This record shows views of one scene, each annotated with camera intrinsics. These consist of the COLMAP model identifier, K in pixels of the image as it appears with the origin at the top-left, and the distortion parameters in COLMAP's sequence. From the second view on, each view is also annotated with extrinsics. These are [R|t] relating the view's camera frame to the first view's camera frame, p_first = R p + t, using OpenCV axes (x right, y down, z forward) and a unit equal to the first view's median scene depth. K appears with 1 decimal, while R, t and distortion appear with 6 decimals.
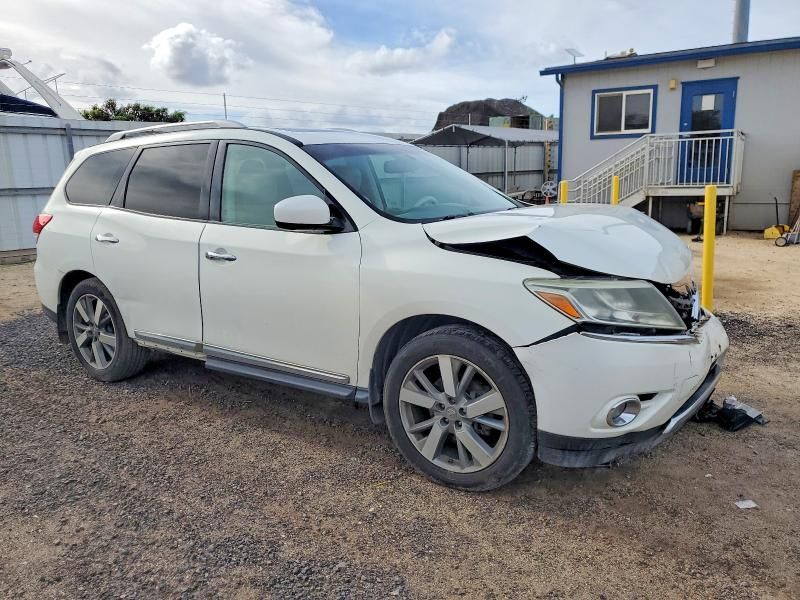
lens RADIAL K [[685.7, 0, 400.0], [0, 685.7, 300.0], [0, 0, 1]] dist [0.093665, -0.125959]
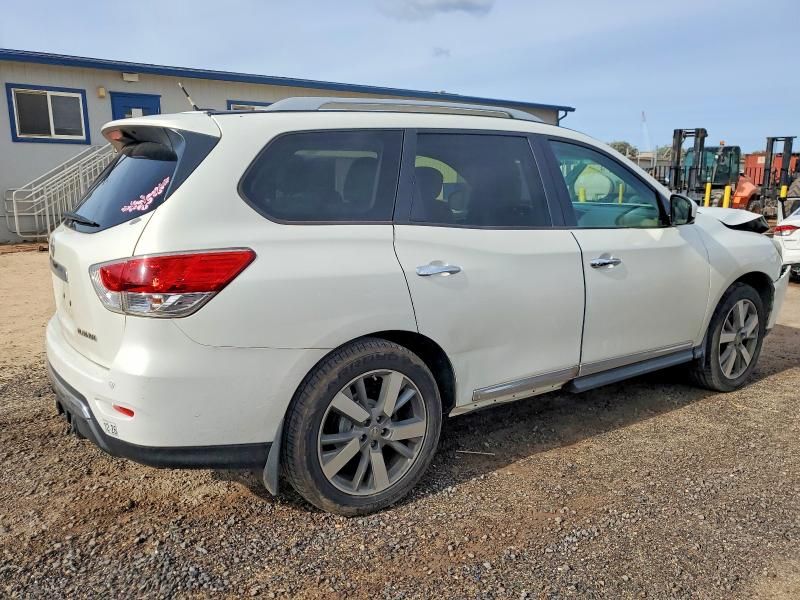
lens RADIAL K [[685.7, 0, 400.0], [0, 685.7, 300.0], [0, 0, 1]] dist [0.093665, -0.125959]
pose [[0.277495, -0.146600, 0.949476, -0.462598], [0.168675, 0.980372, 0.102073, -0.058257], [-0.945804, 0.131828, 0.296776, 0.371014]]
